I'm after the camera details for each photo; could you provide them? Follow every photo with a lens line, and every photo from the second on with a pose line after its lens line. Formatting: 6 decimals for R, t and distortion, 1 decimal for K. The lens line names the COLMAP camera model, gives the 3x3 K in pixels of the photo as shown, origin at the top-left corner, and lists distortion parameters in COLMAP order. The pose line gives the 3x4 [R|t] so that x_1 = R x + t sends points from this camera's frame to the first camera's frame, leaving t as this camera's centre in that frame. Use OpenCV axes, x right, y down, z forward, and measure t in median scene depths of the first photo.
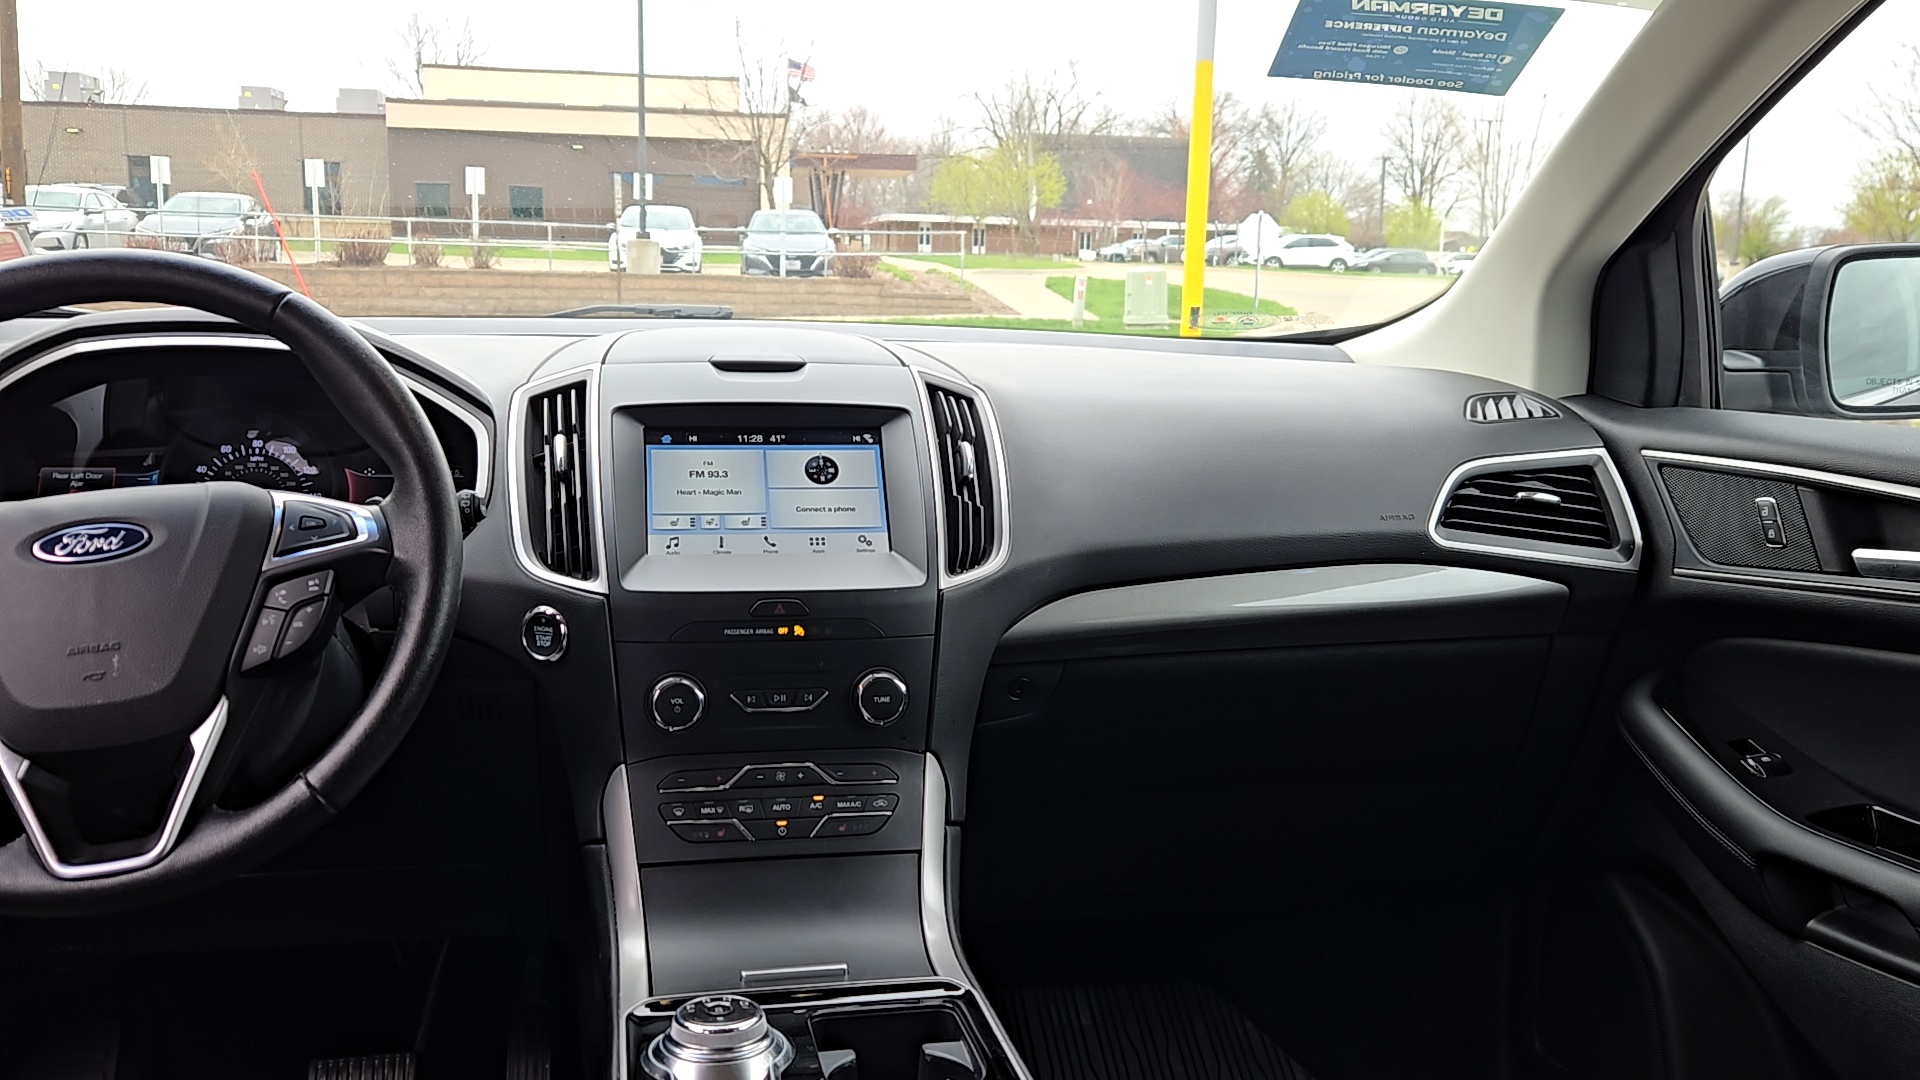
lens RADIAL K [[1590.5, 0, 960.0], [0, 1590.5, 540.0], [0, 0, 1]] dist [0.007959, 0.005181]
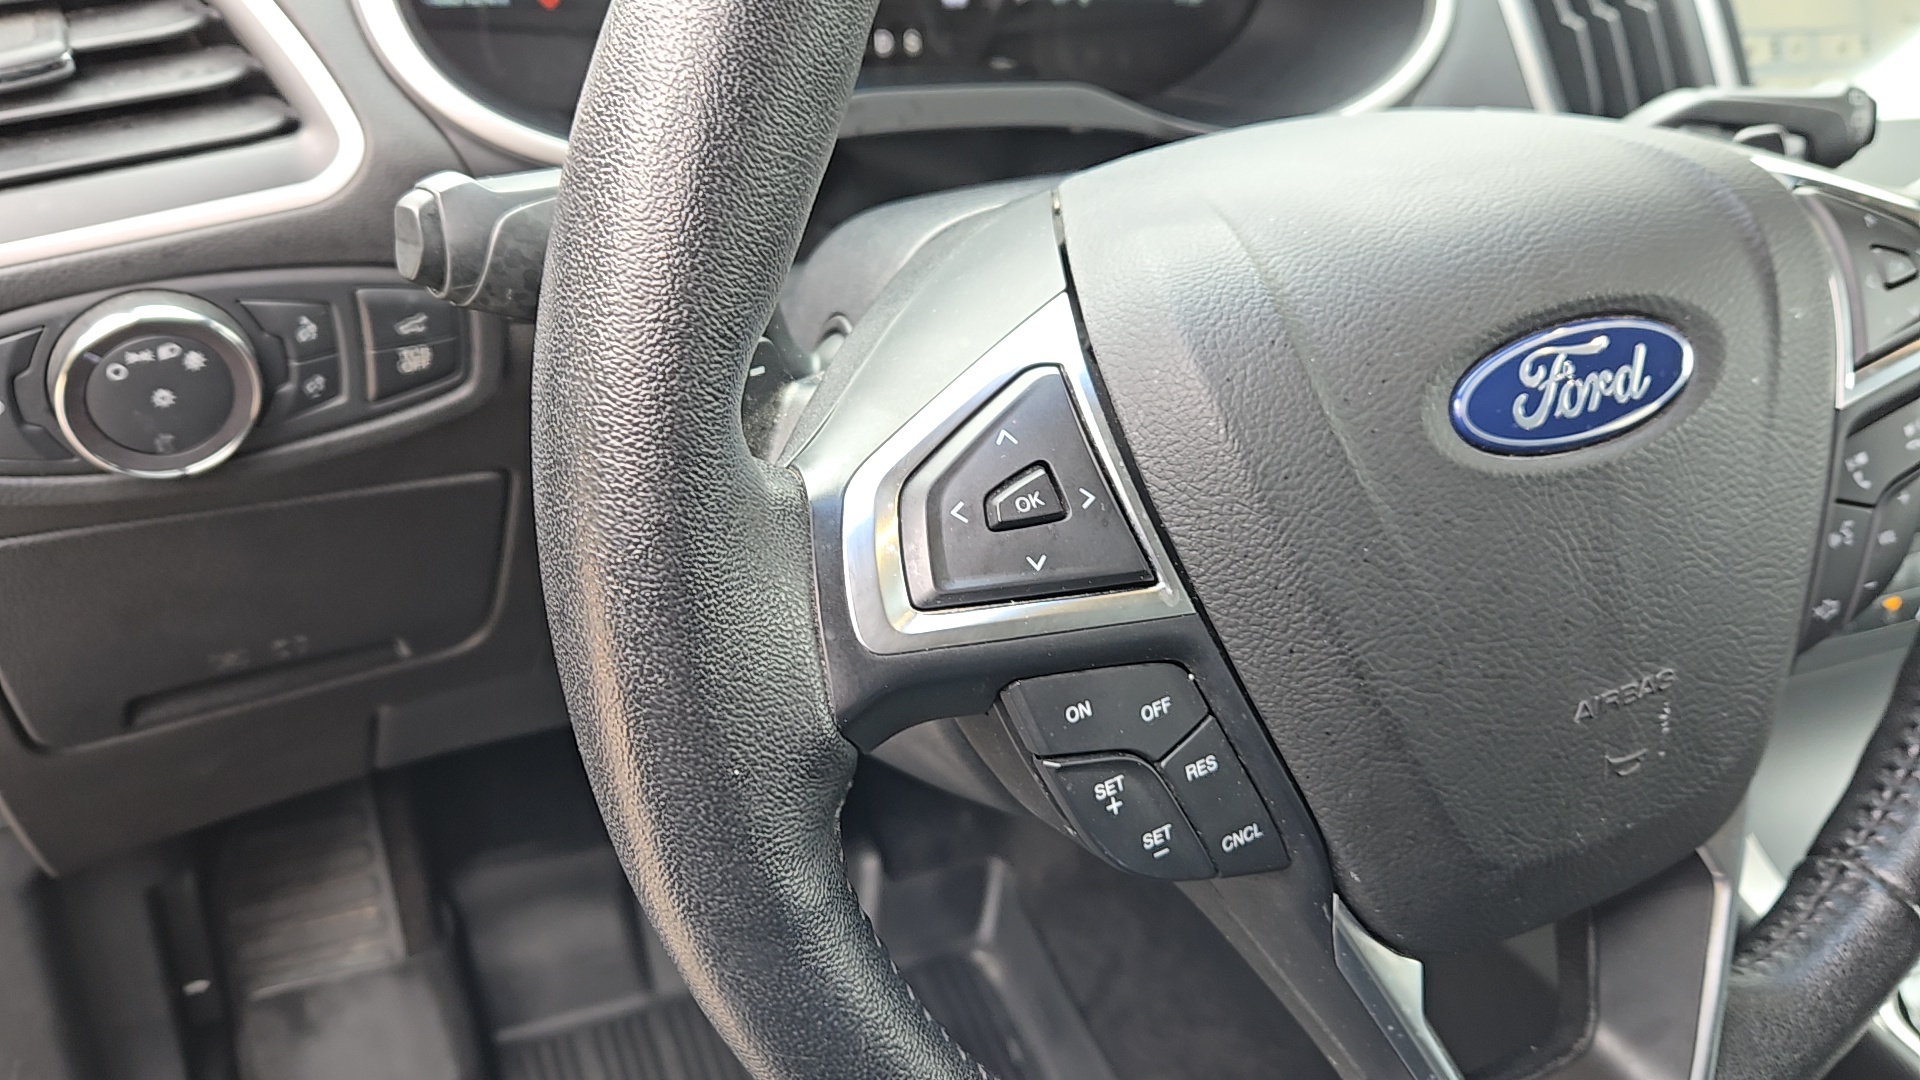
lens RADIAL K [[1635.3, 0, 954.3], [0, 1635.3, 532.2], [0, 0, 1]] dist [0.008753, -0.008186]
pose [[0.969556, -0.043833, 0.240916, -0.560084], [-0.067181, 0.898480, 0.433843, -0.083606], [-0.235475, -0.436820, 0.868182, 0.521237]]
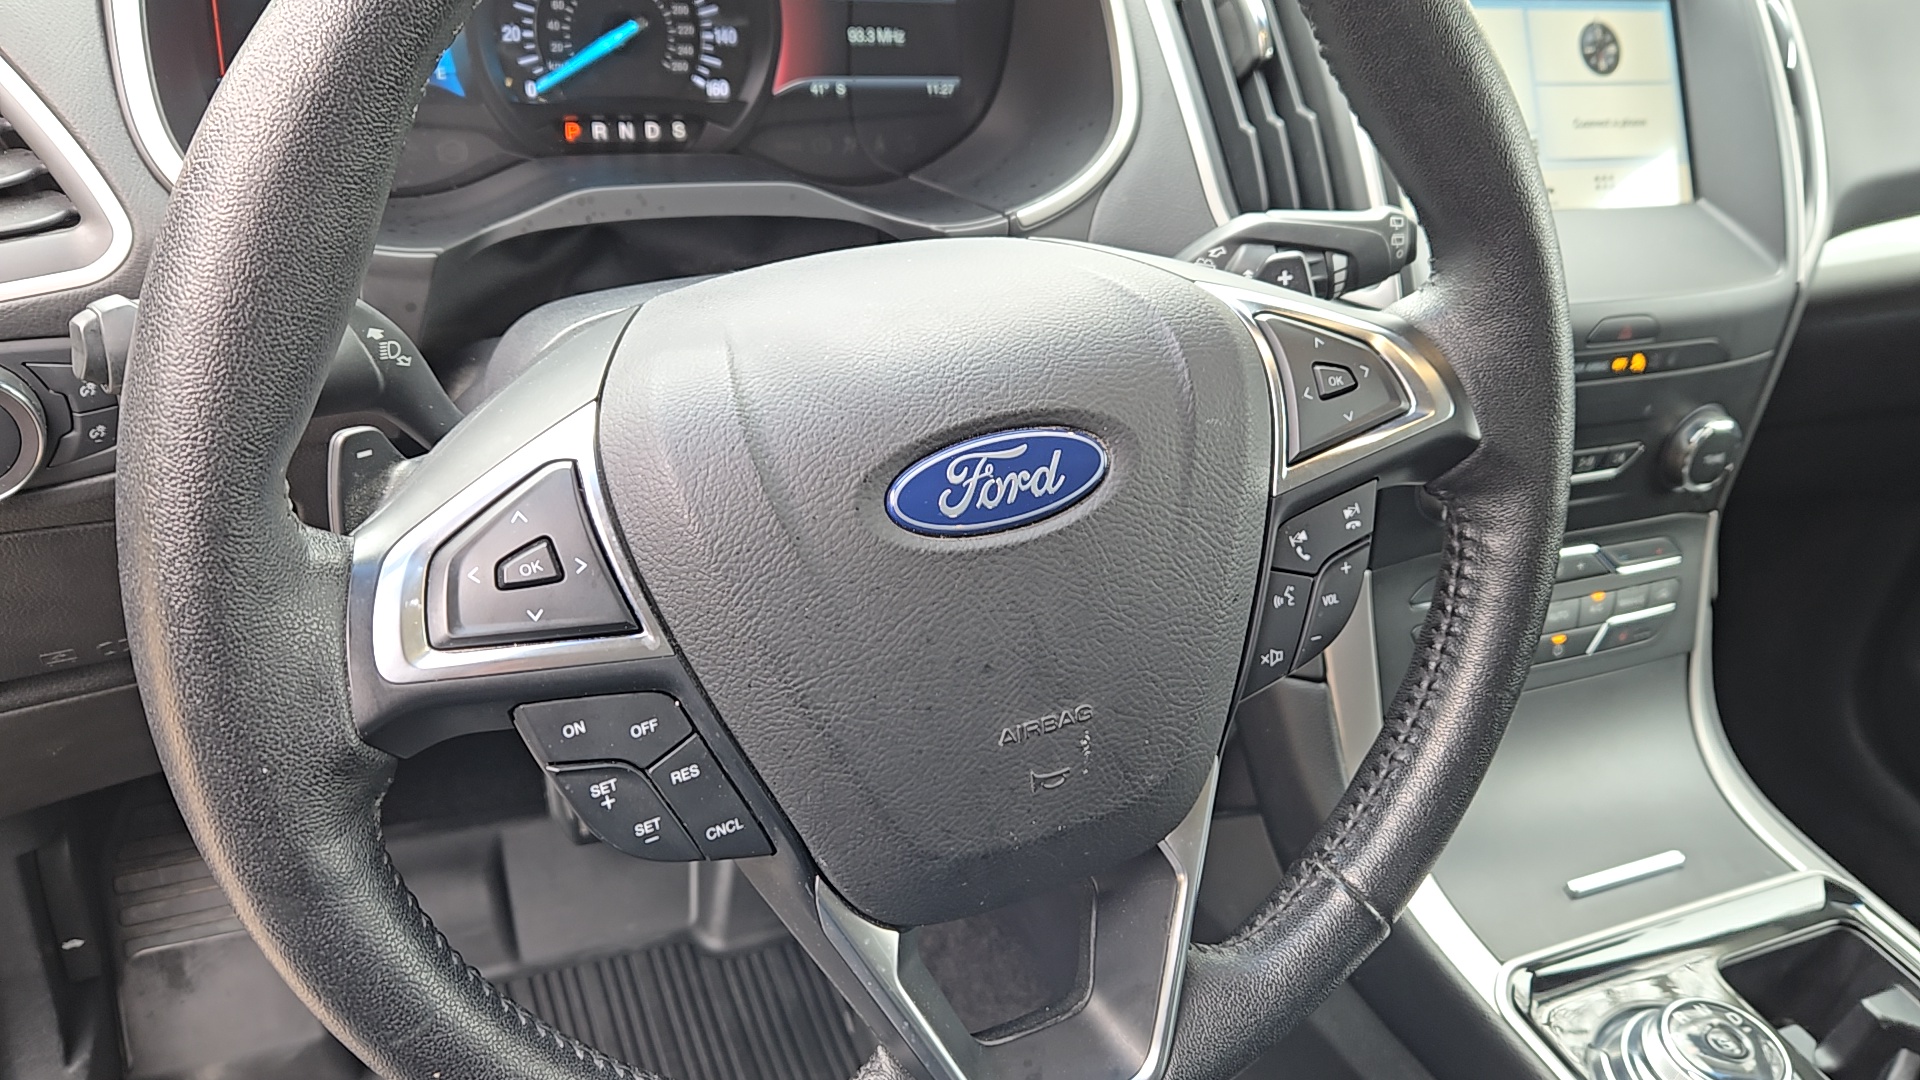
lens RADIAL K [[1635.3, 0, 954.3], [0, 1635.3, 532.2], [0, 0, 1]] dist [0.008753, -0.008186]
pose [[0.971553, -0.020704, 0.235916, -0.487822], [-0.087157, 0.894995, 0.437479, -0.133686], [-0.220201, -0.445596, 0.867730, 0.443448]]
